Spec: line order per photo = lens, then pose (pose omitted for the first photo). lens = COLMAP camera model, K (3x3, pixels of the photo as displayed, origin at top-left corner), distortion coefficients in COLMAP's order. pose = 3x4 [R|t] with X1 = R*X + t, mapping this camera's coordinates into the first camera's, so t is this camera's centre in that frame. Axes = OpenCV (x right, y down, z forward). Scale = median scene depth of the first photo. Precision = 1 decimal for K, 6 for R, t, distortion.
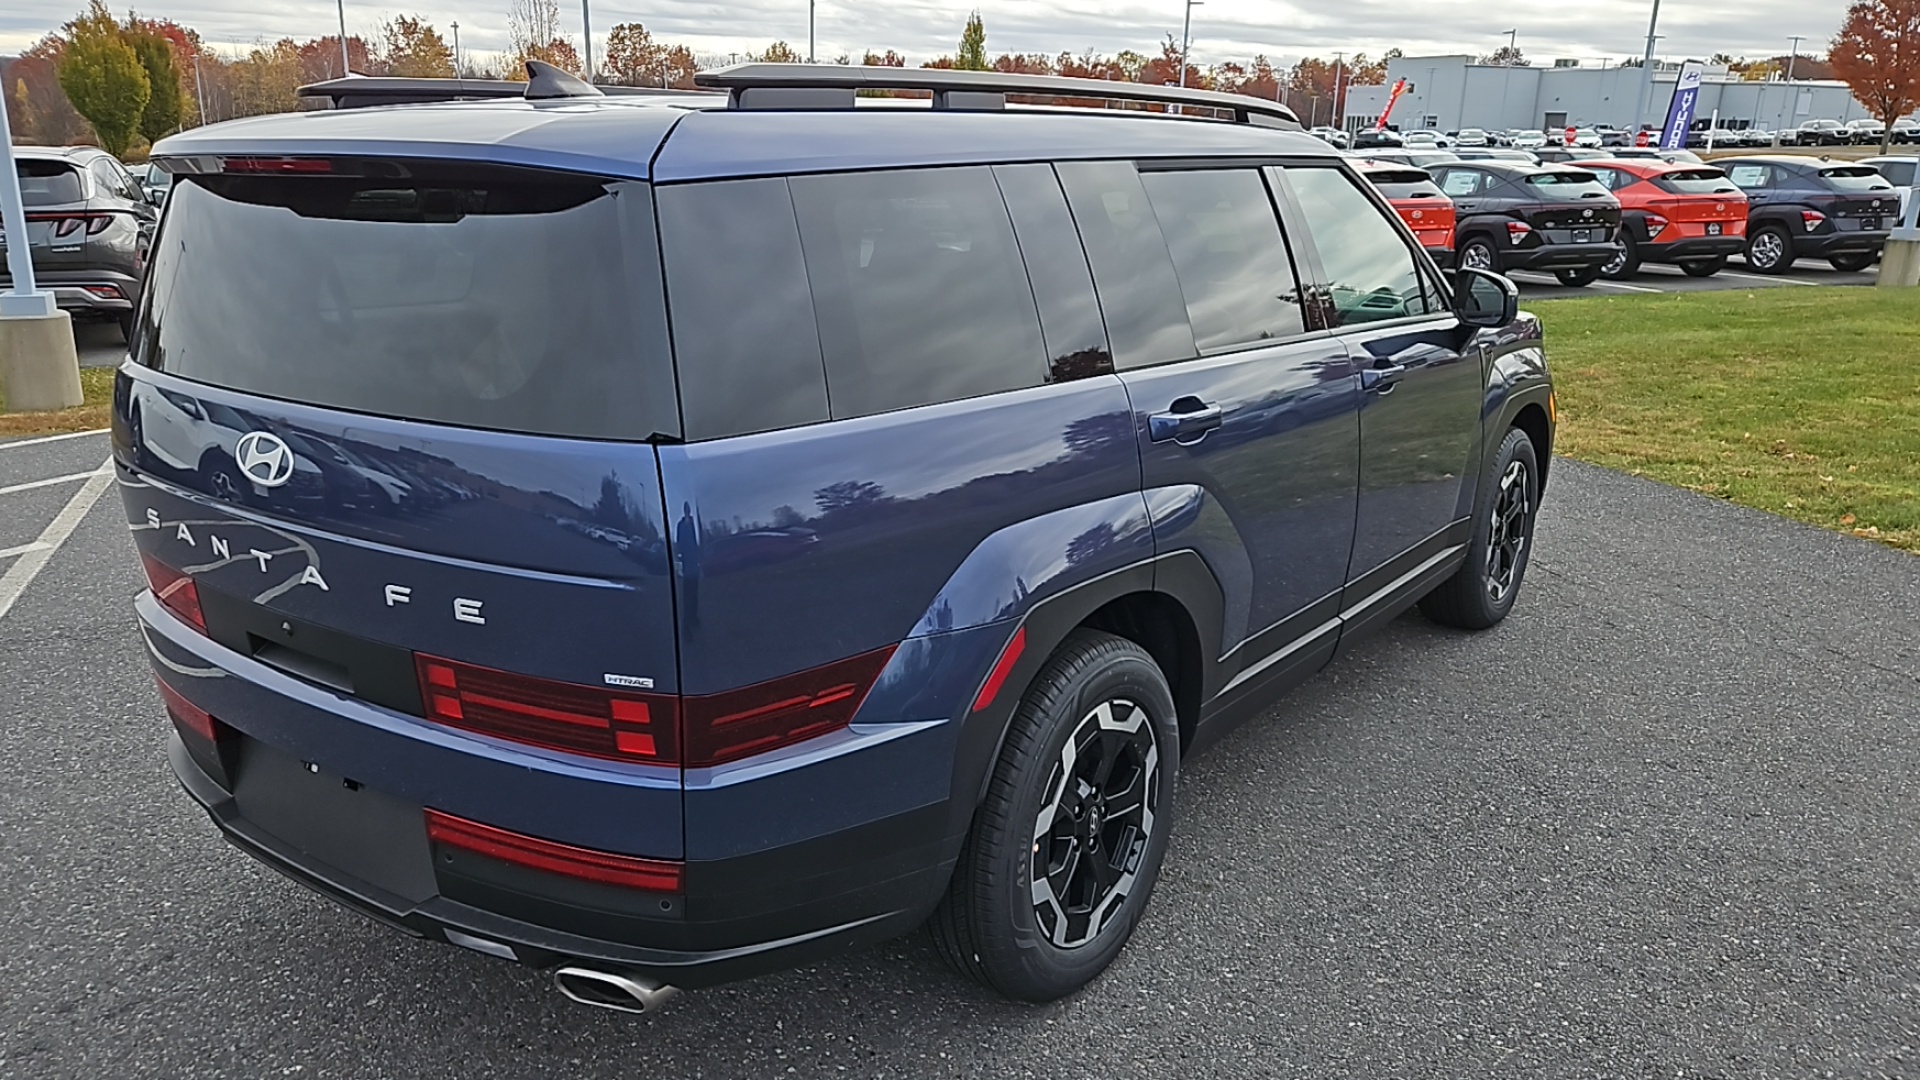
lens RADIAL K [[1400.9, 0, 964.5], [0, 1400.9, 529.9], [0, 0, 1]] dist [0.052571, -0.010759]
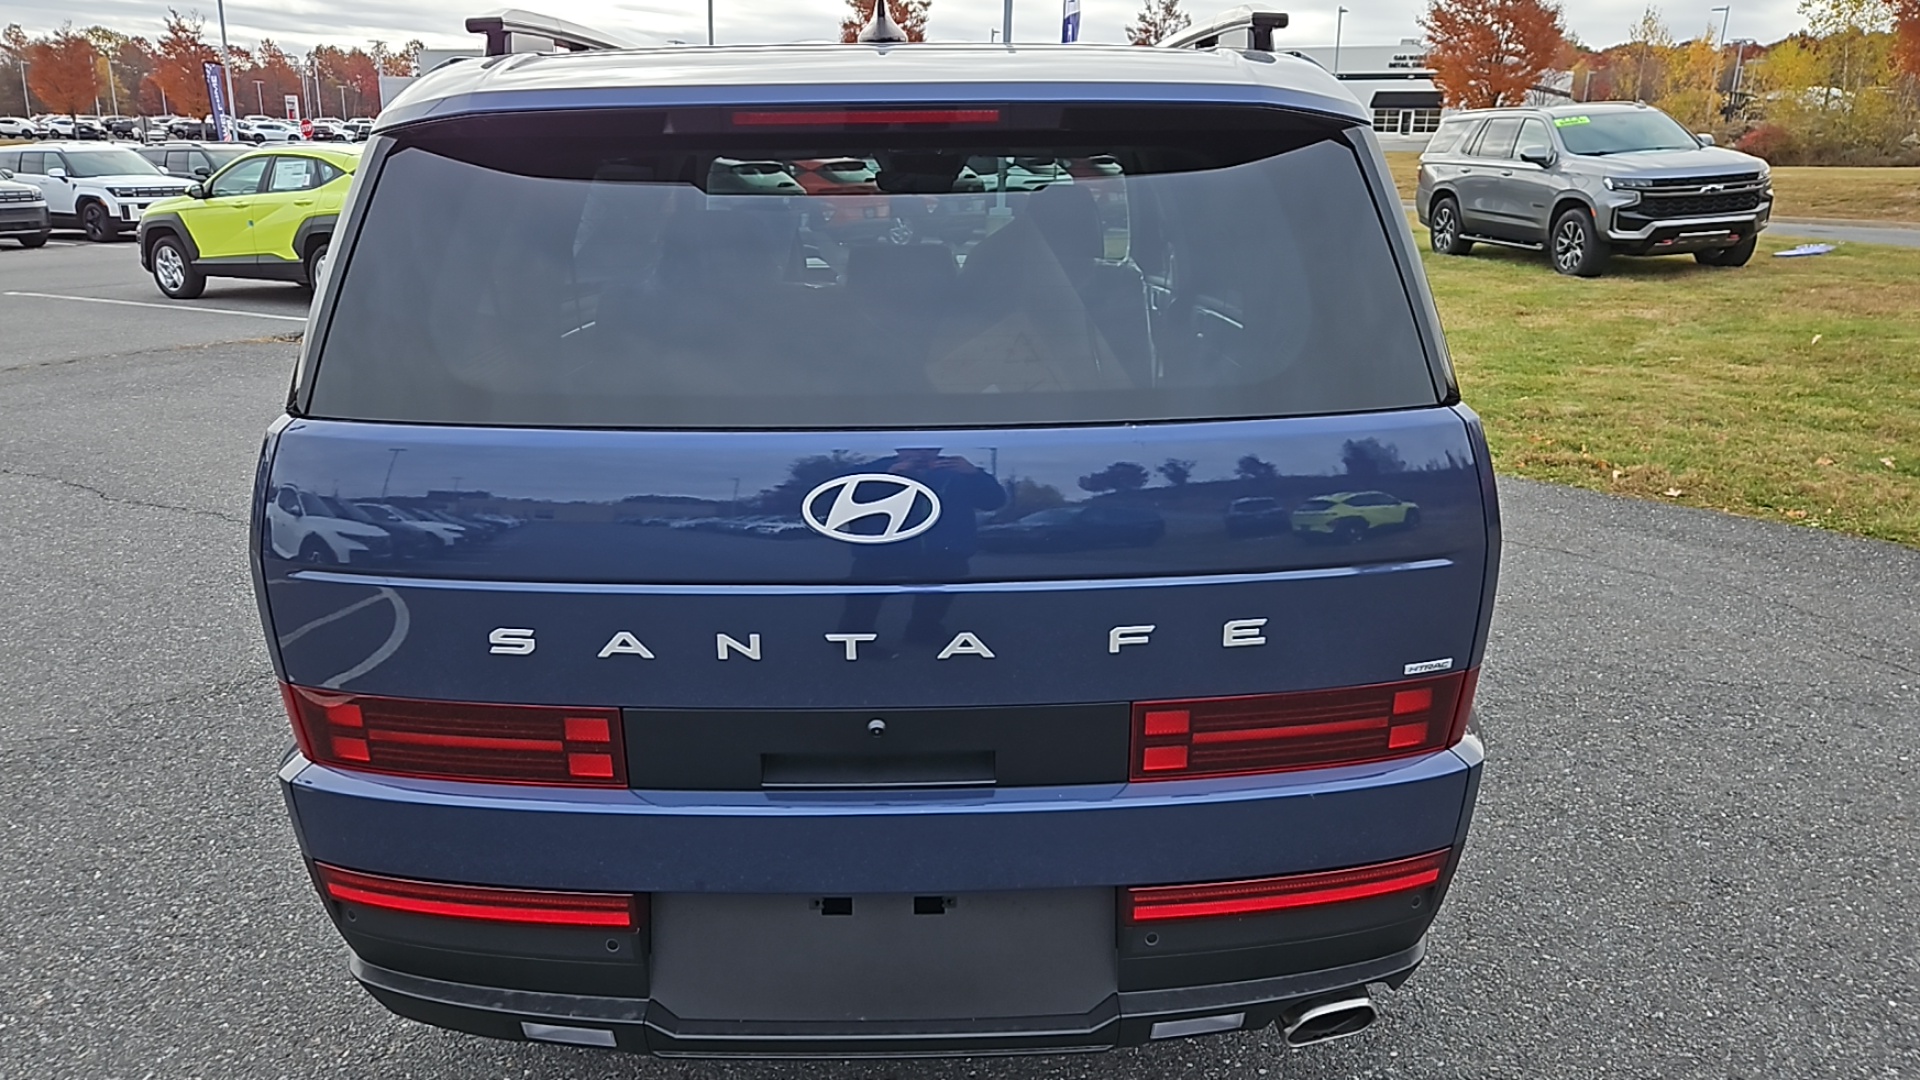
lens RADIAL K [[1400.9, 0, 964.3], [0, 1400.9, 553.4], [0, 0, 1]] dist [0.052571, -0.010759]
pose [[0.811081, -0.171800, 0.559136, -0.958835], [0.161663, 0.984501, 0.067989, -0.075955], [-0.562150, 0.035247, 0.826284, 0.386059]]
